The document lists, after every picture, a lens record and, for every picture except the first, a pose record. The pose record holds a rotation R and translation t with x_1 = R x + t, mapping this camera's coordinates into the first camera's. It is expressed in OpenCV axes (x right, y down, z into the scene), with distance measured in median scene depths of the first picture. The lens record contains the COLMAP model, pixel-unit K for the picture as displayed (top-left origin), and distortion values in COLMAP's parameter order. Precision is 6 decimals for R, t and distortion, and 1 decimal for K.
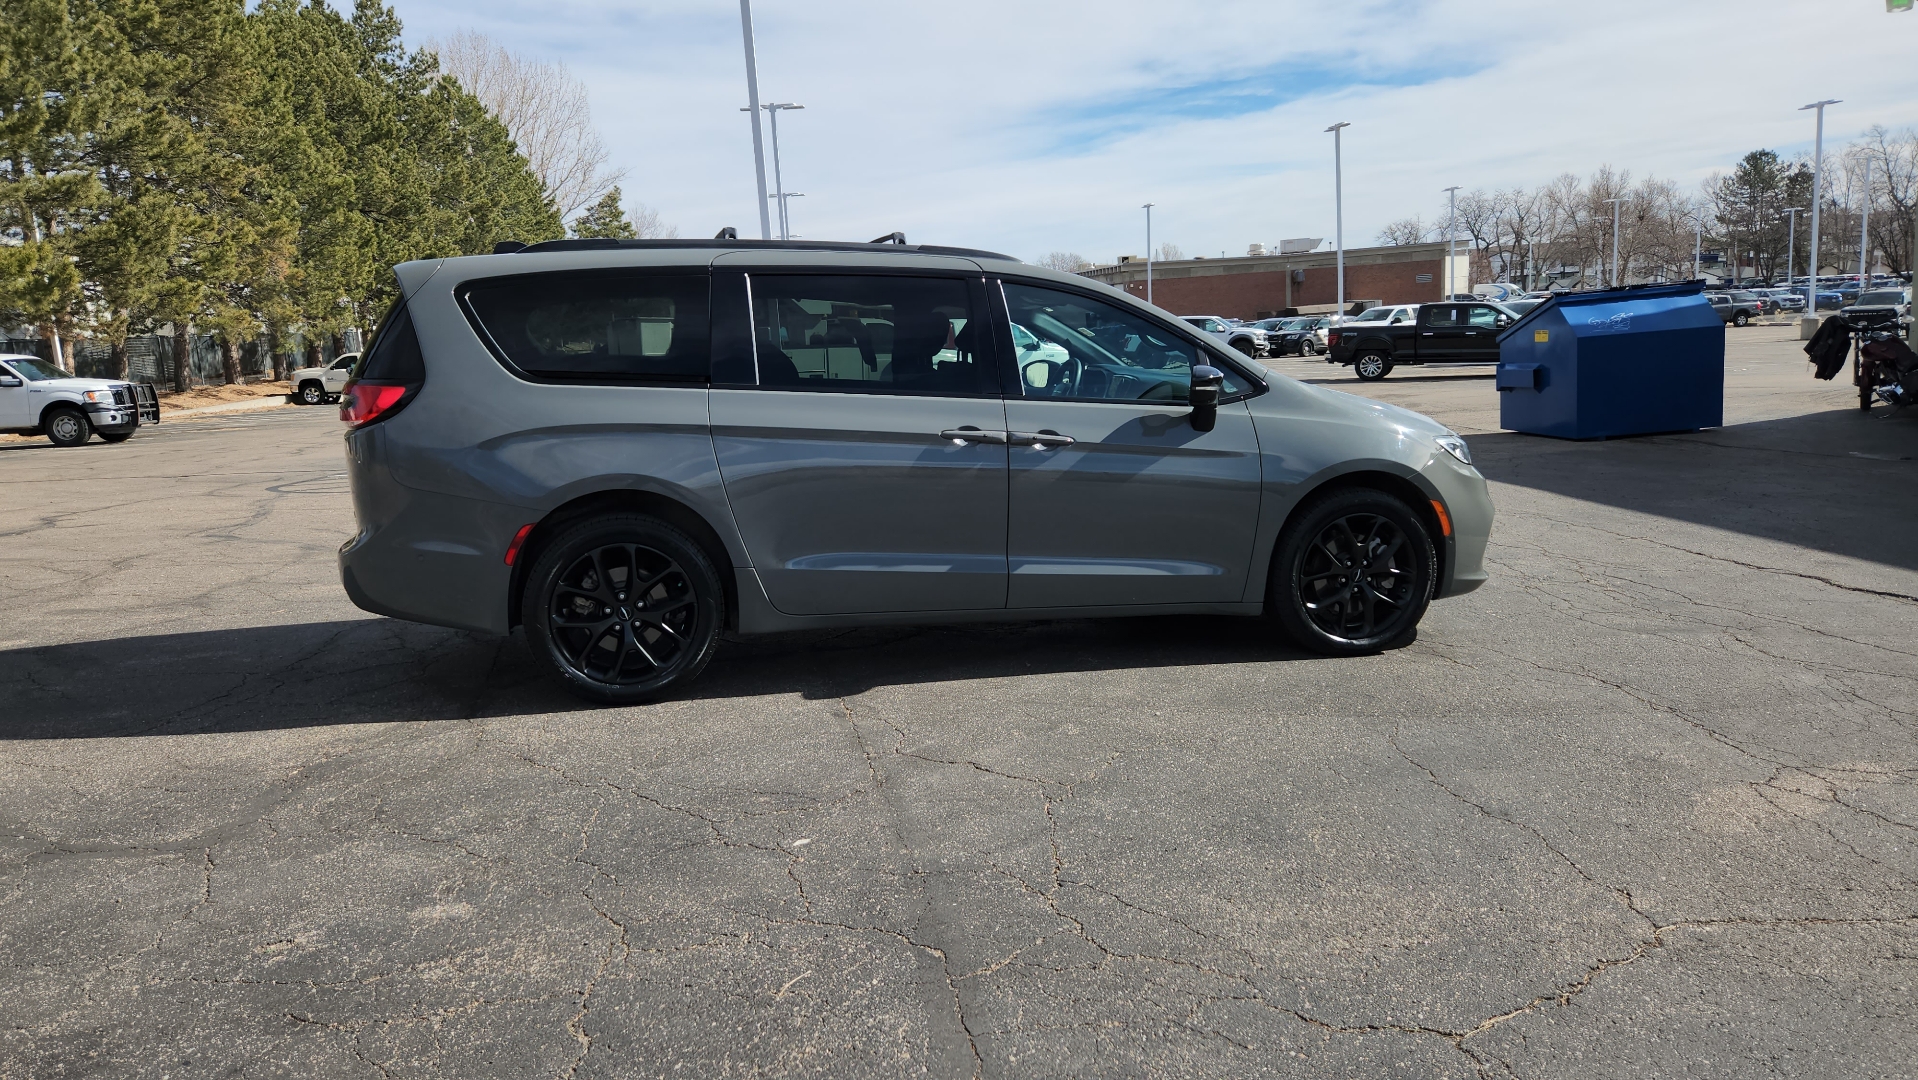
lens RADIAL K [[1281.1, 0, 918.5], [0, 1281.1, 530.4], [0, 0, 1]] dist [0.073099, -0.058020]
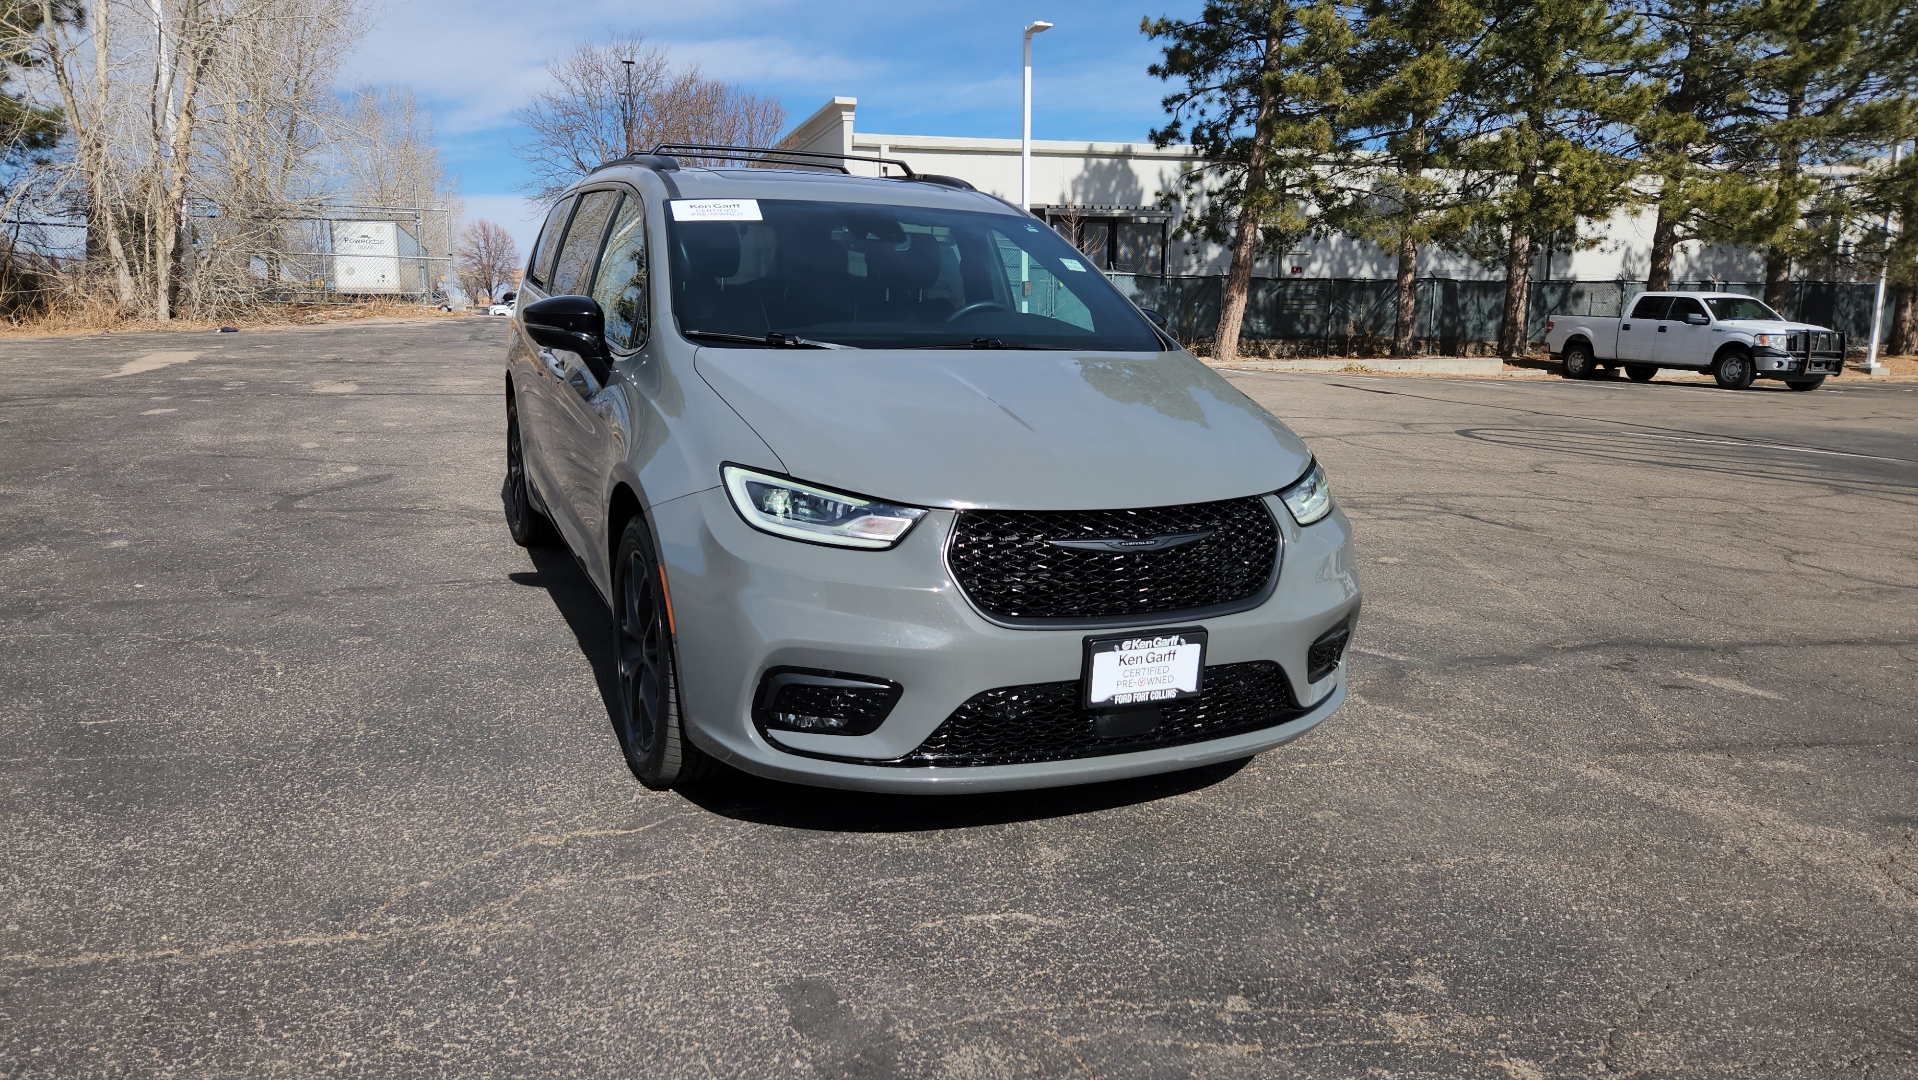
lens RADIAL K [[1290.2, 0, 919.7], [0, 1290.2, 540.7], [0, 0, 1]] dist [0.039456, -0.009915]
pose [[0.184948, 0.223521, -0.956991, 0.330984], [-0.176583, 0.965501, 0.191382, -0.056054], [0.966754, 0.133592, 0.218038, 0.343171]]
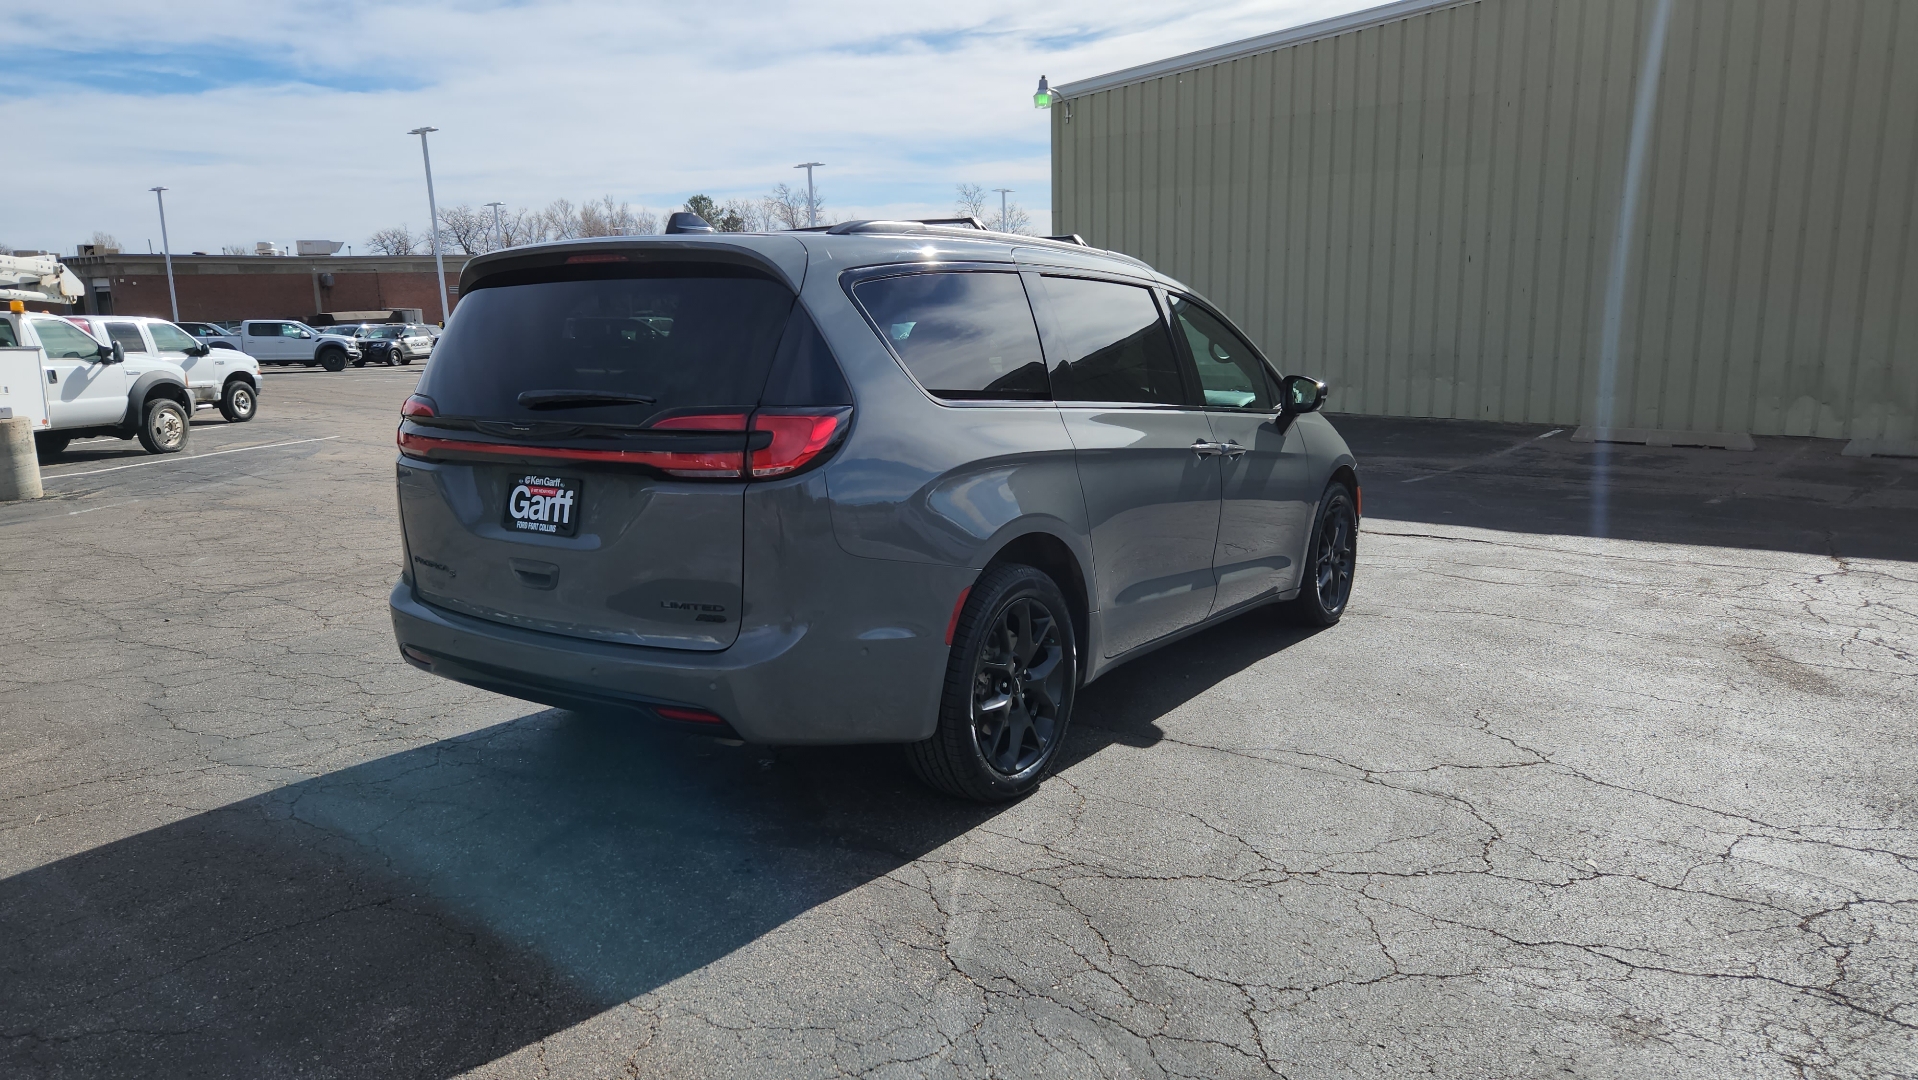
lens RADIAL K [[1281.1, 0, 911.1], [0, 1281.1, 530.4], [0, 0, 1]] dist [0.073099, -0.058020]
pose [[0.739125, -0.086330, 0.668013, -0.247900], [0.091393, 0.995434, 0.027521, -0.018754], [-0.667339, 0.040710, 0.743641, 0.133529]]
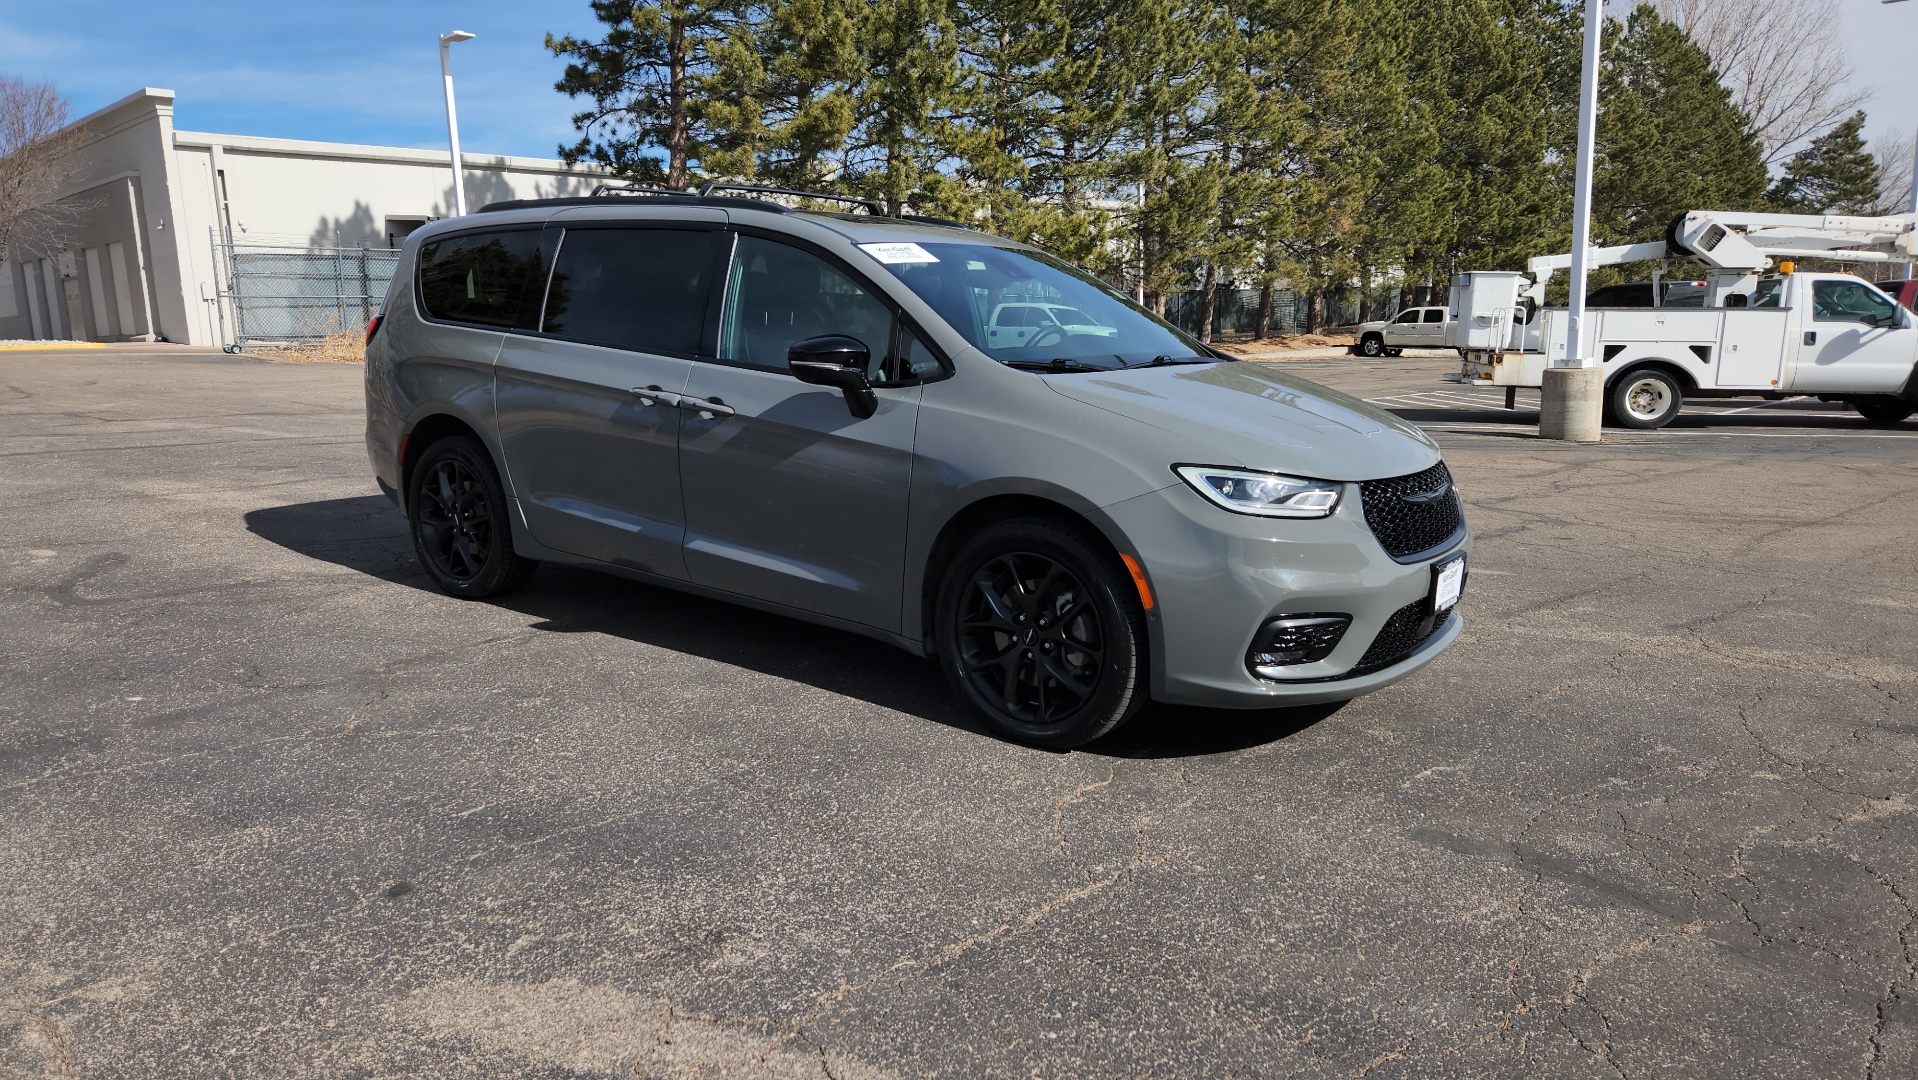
lens RADIAL K [[1281.1, 0, 933.0], [0, 1281.1, 530.1], [0, 0, 1]] dist [0.073099, -0.058020]
pose [[0.653456, 0.159659, -0.739936, 0.287200], [-0.134570, 0.986435, 0.094005, -0.029621], [0.744907, 0.038145, 0.666077, 0.163192]]
